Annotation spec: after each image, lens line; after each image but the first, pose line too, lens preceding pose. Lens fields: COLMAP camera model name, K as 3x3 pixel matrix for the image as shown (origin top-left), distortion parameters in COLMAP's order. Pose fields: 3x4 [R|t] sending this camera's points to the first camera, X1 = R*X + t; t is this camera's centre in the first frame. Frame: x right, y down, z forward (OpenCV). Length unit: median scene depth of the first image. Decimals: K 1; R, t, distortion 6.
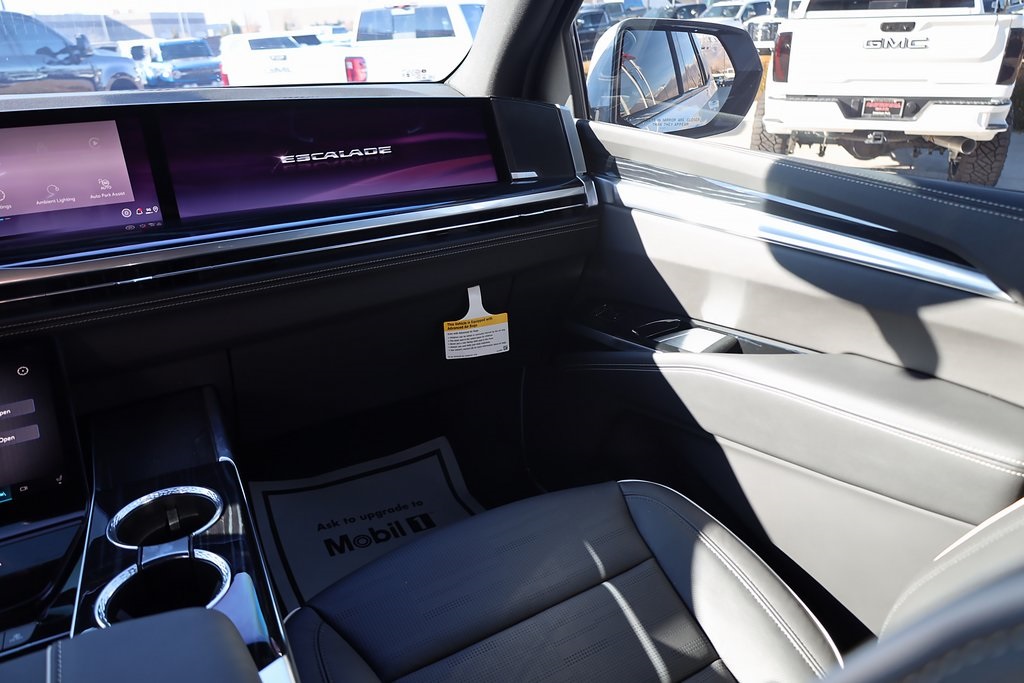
lens RADIAL K [[707.2, 0, 514.3], [0, 707.2, 343.1], [0, 0, 1]] dist [-0.006212, -0.003208]
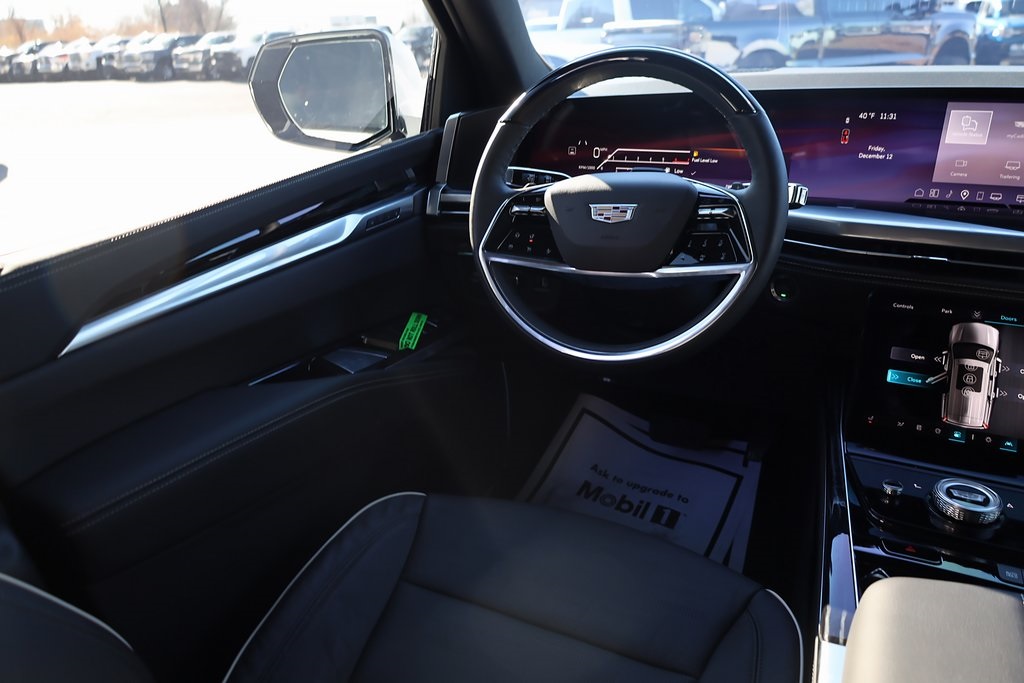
lens RADIAL K [[707.2, 0, 510.0], [0, 707.2, 341.7], [0, 0, 1]] dist [-0.006212, -0.003208]
pose [[0.555314, 0.351786, -0.753573, -0.245474], [-0.311374, 0.928168, 0.203837, 0.054201], [0.771150, 0.121450, 0.624962, -0.189769]]
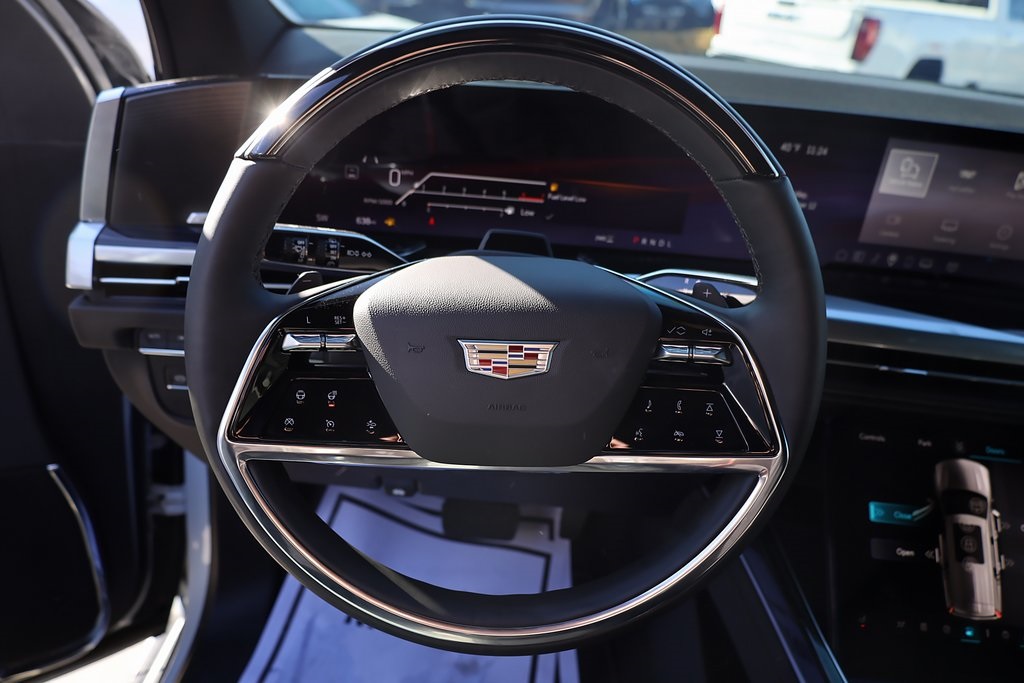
lens RADIAL K [[707.2, 0, 515.3], [0, 707.2, 339.4], [0, 0, 1]] dist [-0.006212, -0.003208]
pose [[0.843781, 0.357816, -0.400003, -0.647217], [-0.328313, 0.933728, 0.142696, -0.017474], [0.424553, 0.010922, 0.905337, 0.006509]]
